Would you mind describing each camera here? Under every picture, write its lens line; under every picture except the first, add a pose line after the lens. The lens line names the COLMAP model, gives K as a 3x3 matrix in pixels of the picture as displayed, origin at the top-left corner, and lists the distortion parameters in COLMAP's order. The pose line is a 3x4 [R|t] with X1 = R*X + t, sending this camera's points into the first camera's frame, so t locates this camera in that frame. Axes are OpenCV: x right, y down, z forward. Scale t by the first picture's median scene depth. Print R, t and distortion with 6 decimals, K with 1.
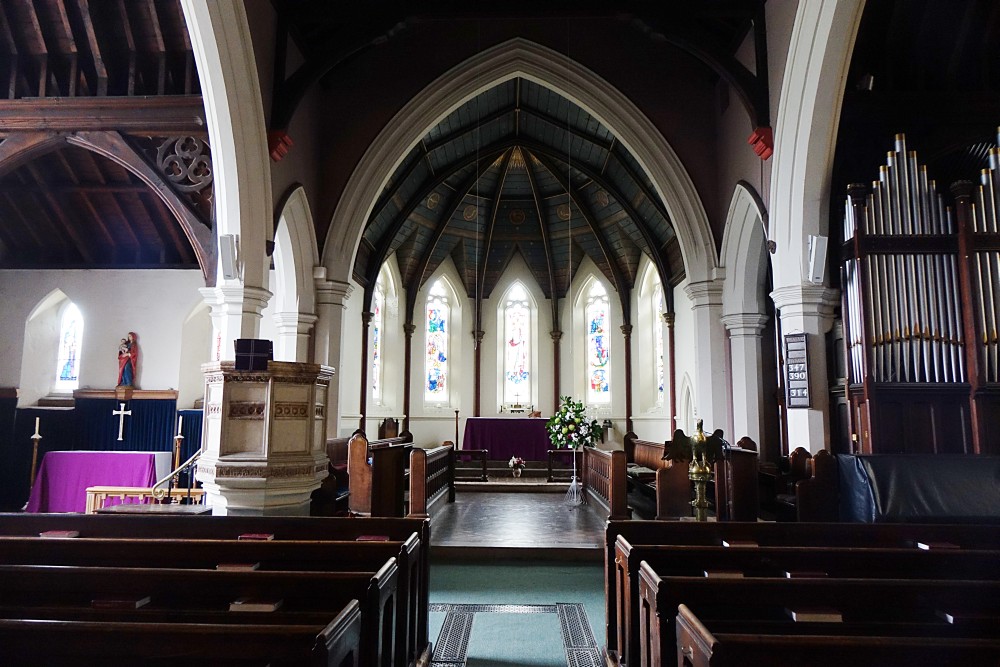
lens RADIAL K [[665.5, 0, 486.0], [0, 665.5, 333.6], [0, 0, 1]] dist [0.002782, -0.001480]
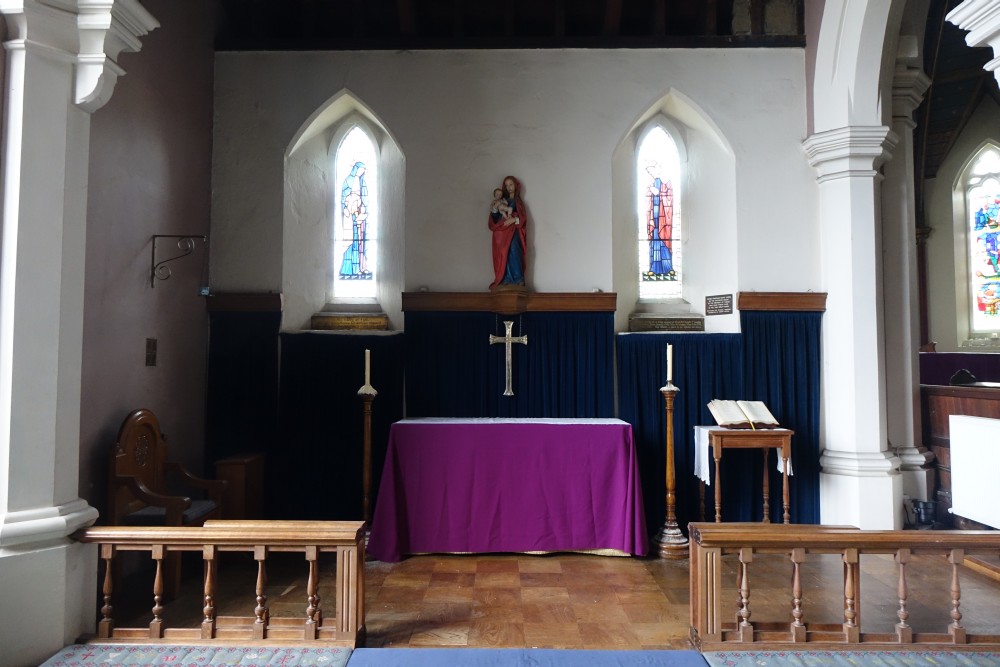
lens RADIAL K [[665.5, 0, 486.0], [0, 665.5, 333.6], [0, 0, 1]] dist [0.002782, -0.001480]
pose [[0.999710, -0.008152, 0.022653, -0.539224], [0.006261, 0.996588, 0.082300, 0.069747], [-0.023247, -0.082135, 0.996350, 0.485457]]
